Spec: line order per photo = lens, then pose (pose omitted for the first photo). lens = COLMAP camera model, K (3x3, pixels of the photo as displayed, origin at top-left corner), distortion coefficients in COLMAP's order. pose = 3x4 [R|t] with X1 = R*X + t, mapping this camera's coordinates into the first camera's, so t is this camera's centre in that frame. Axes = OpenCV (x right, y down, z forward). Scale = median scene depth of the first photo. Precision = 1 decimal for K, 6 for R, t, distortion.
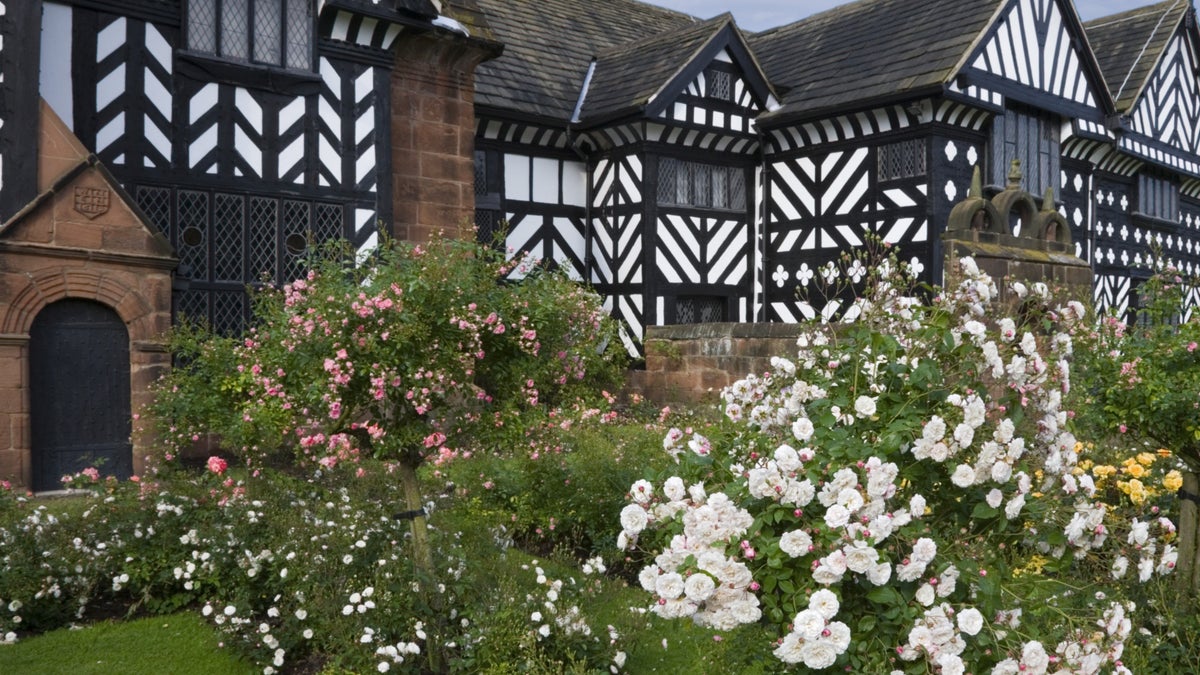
lens RADIAL K [[1016.0, 0, 713.0], [0, 1016.0, 406.1], [0, 0, 1]] dist [-0.083399, 0.015383]
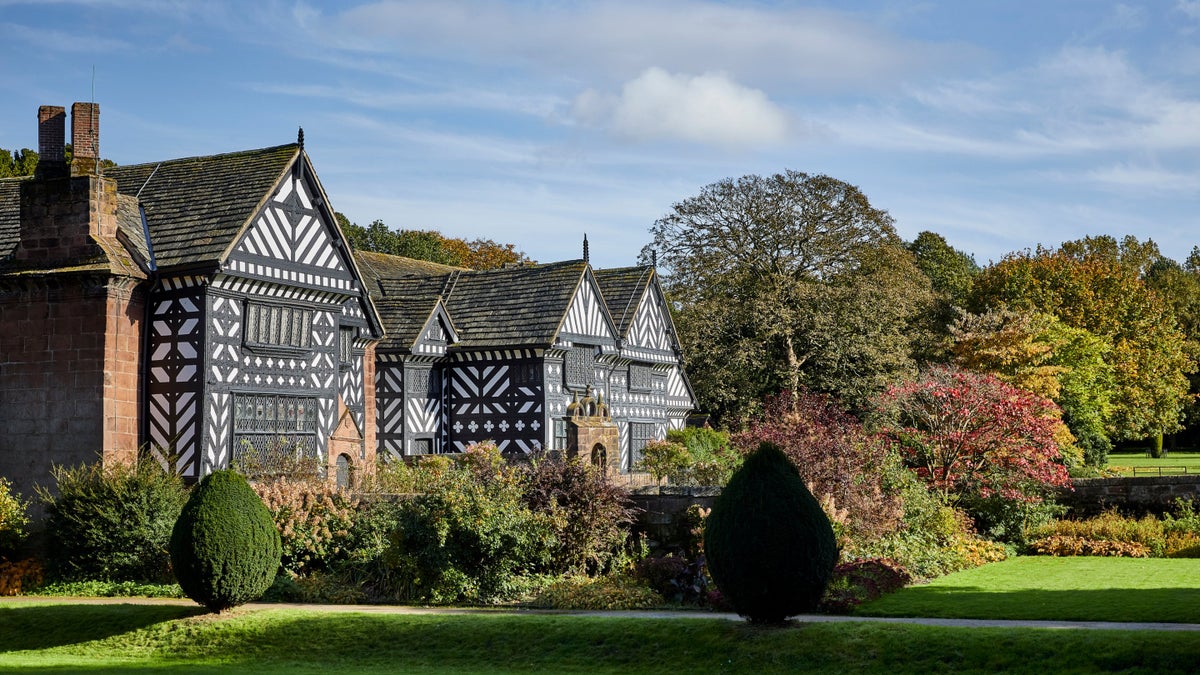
lens RADIAL K [[1735.1, 0, 600.0], [0, 1735.1, 337.5], [0, 0, 1]] dist [-0.029162, -0.005880]
pose [[0.919738, 0.007433, 0.392463, -1.003166], [0.043987, 0.991572, -0.121863, 0.117145], [-0.390061, 0.129345, 0.911659, -2.166201]]
